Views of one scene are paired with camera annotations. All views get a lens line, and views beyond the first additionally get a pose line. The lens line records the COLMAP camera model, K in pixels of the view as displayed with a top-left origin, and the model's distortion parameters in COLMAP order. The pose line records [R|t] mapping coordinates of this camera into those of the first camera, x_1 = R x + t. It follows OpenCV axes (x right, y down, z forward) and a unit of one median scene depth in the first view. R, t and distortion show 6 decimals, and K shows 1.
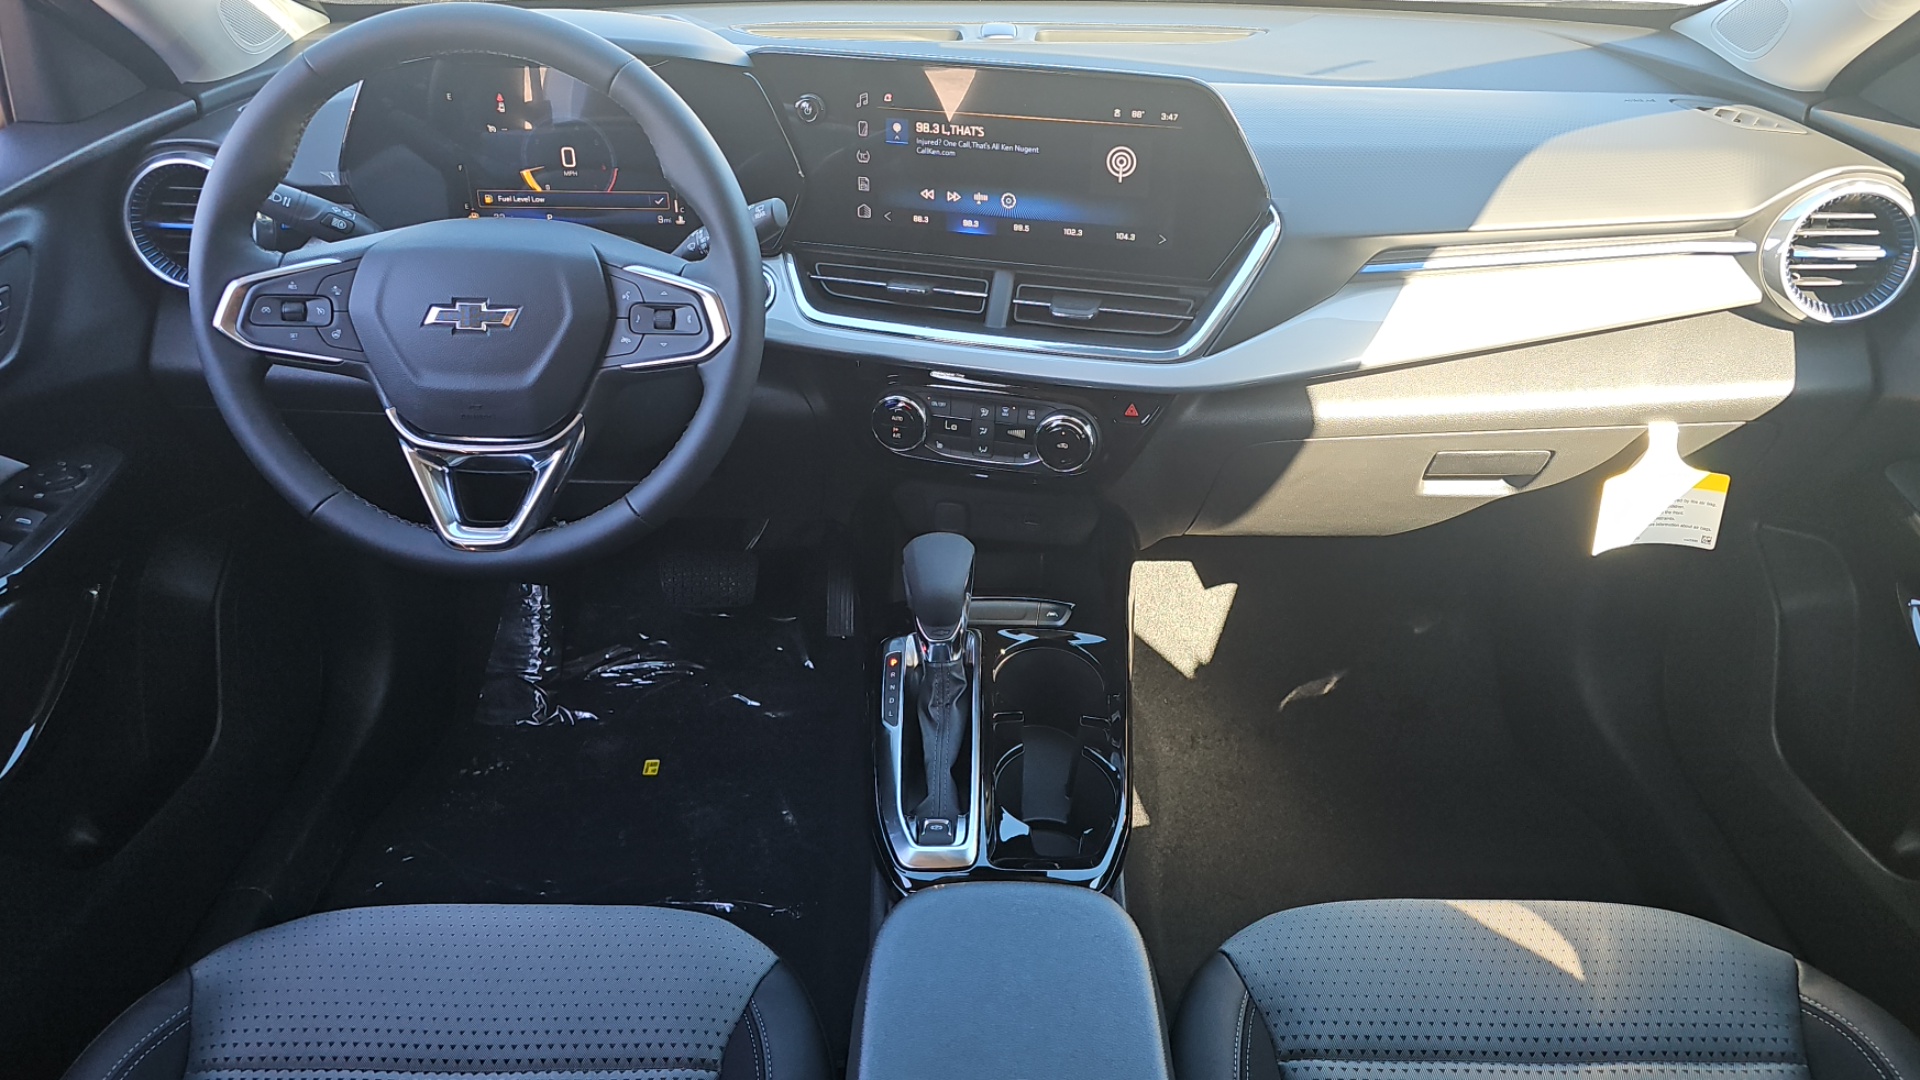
lens RADIAL K [[1358.1, 0, 973.4], [0, 1358.1, 540.2], [0, 0, 1]] dist [0.040959, -0.060541]
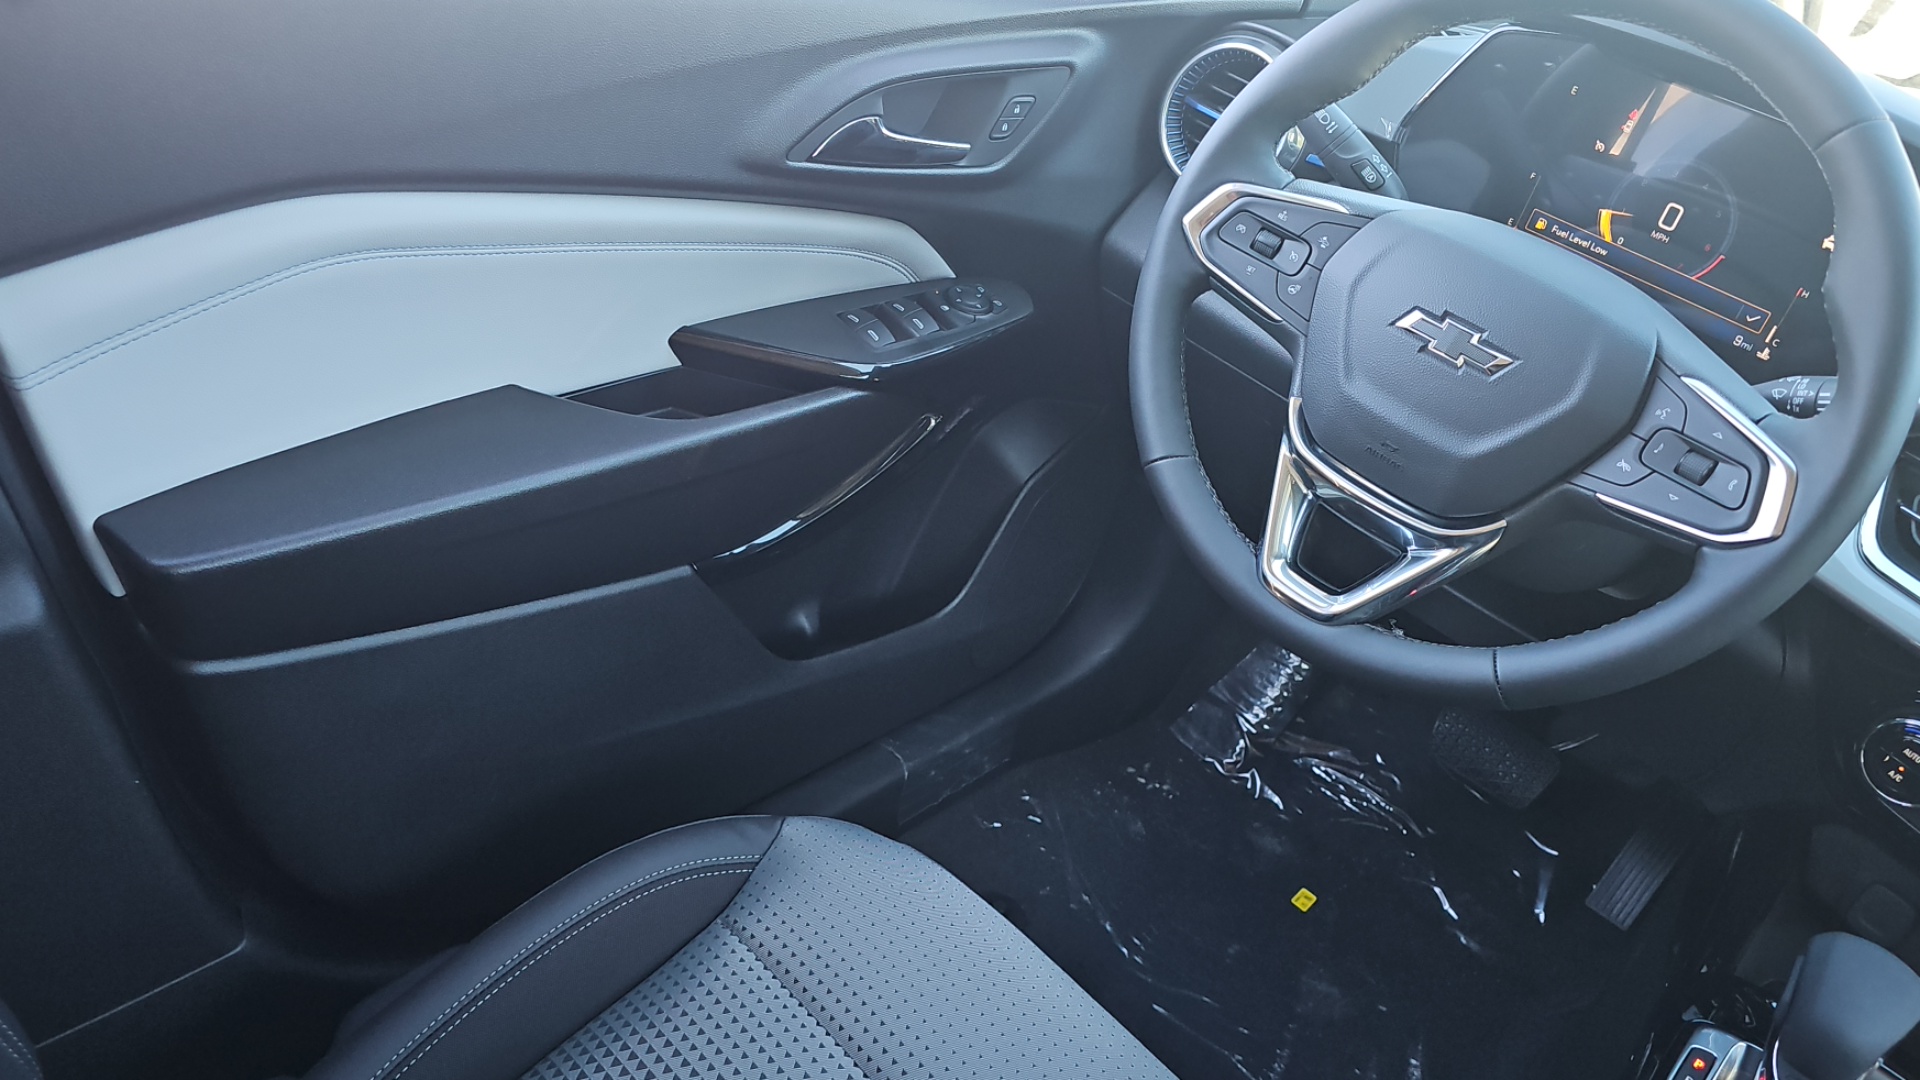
lens RADIAL K [[1358.1, 0, 983.1], [0, 1358.1, 545.5], [0, 0, 1]] dist [0.040959, -0.060541]
pose [[0.704560, 0.510327, -0.493115, -0.107969], [-0.525692, 0.842112, 0.120400, -0.020900], [0.476701, 0.174397, 0.861592, 0.218212]]
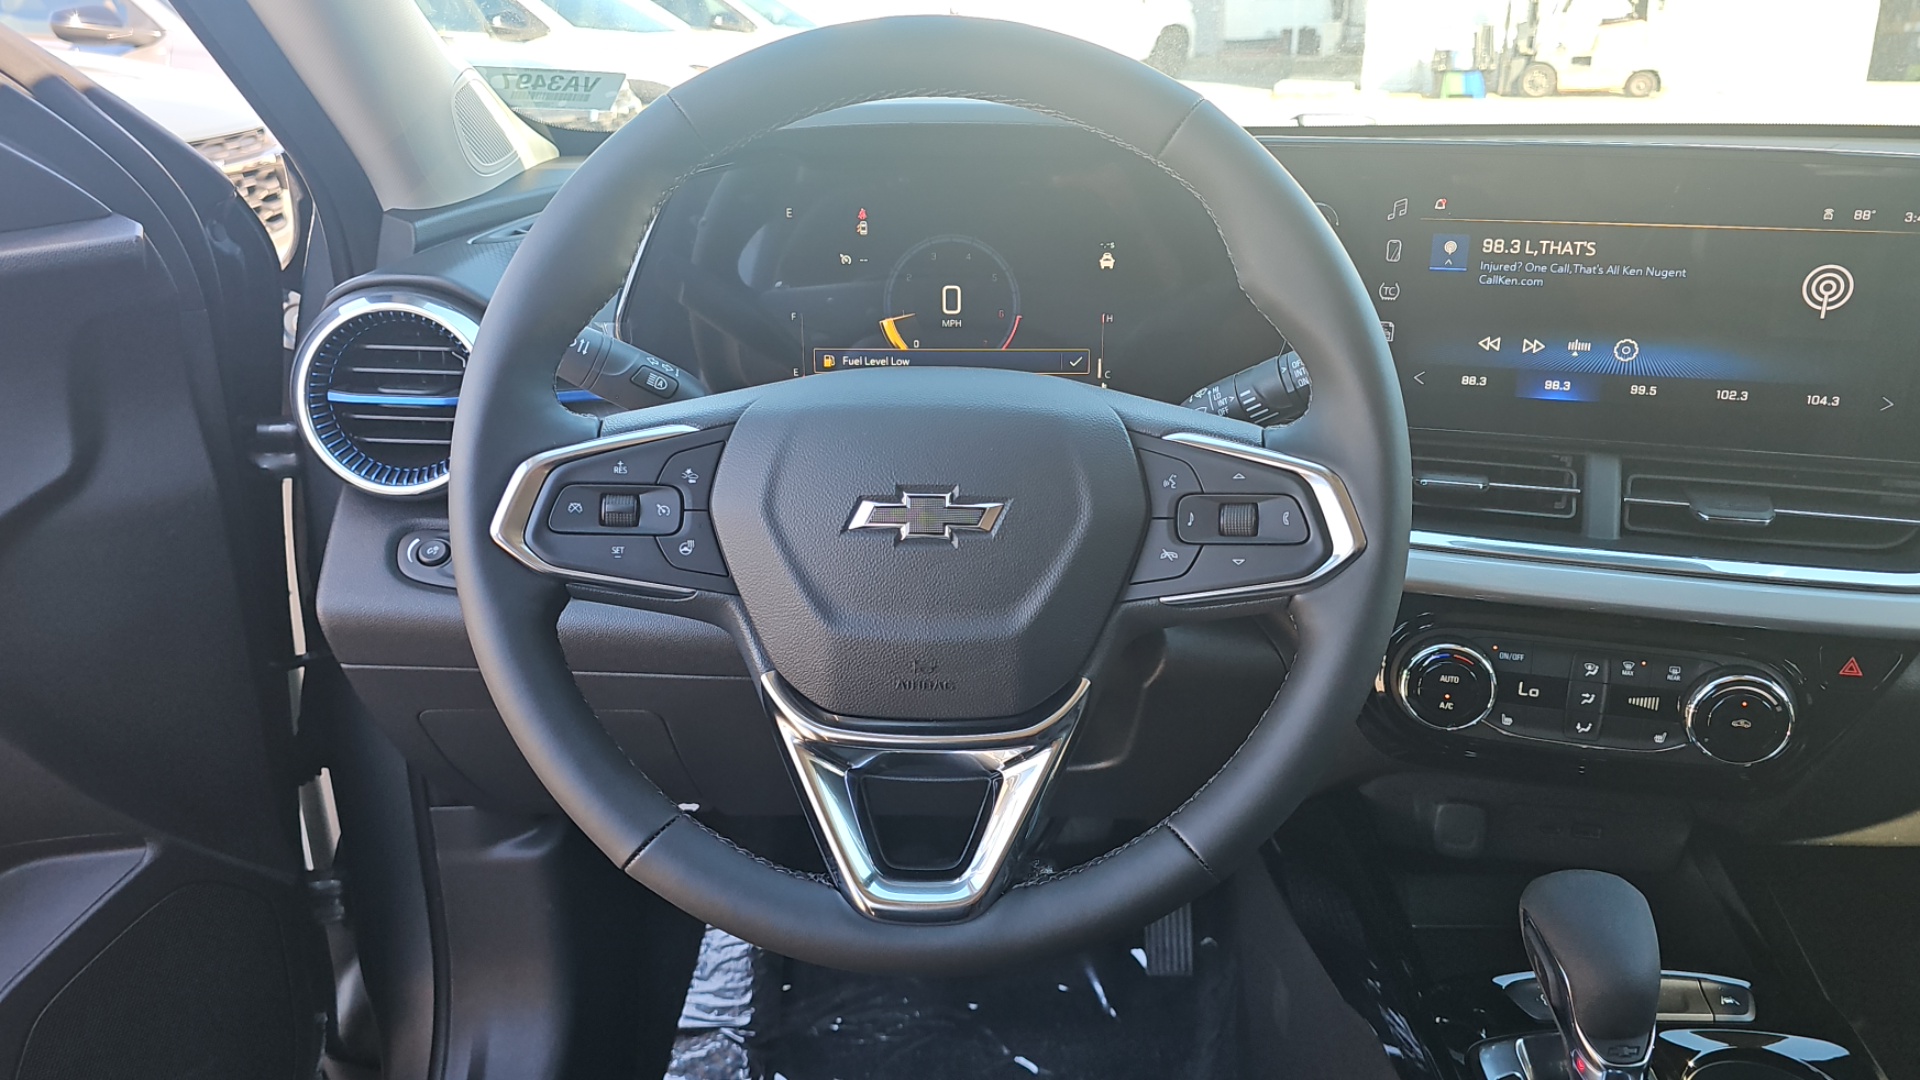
lens RADIAL K [[1358.1, 0, 966.2], [0, 1358.1, 534.0], [0, 0, 1]] dist [0.040959, -0.060541]
pose [[0.999739, -0.004969, -0.022282, -0.297721], [0.000915, 0.983964, -0.178366, -0.046150], [0.022811, 0.178299, 0.983712, 0.377856]]
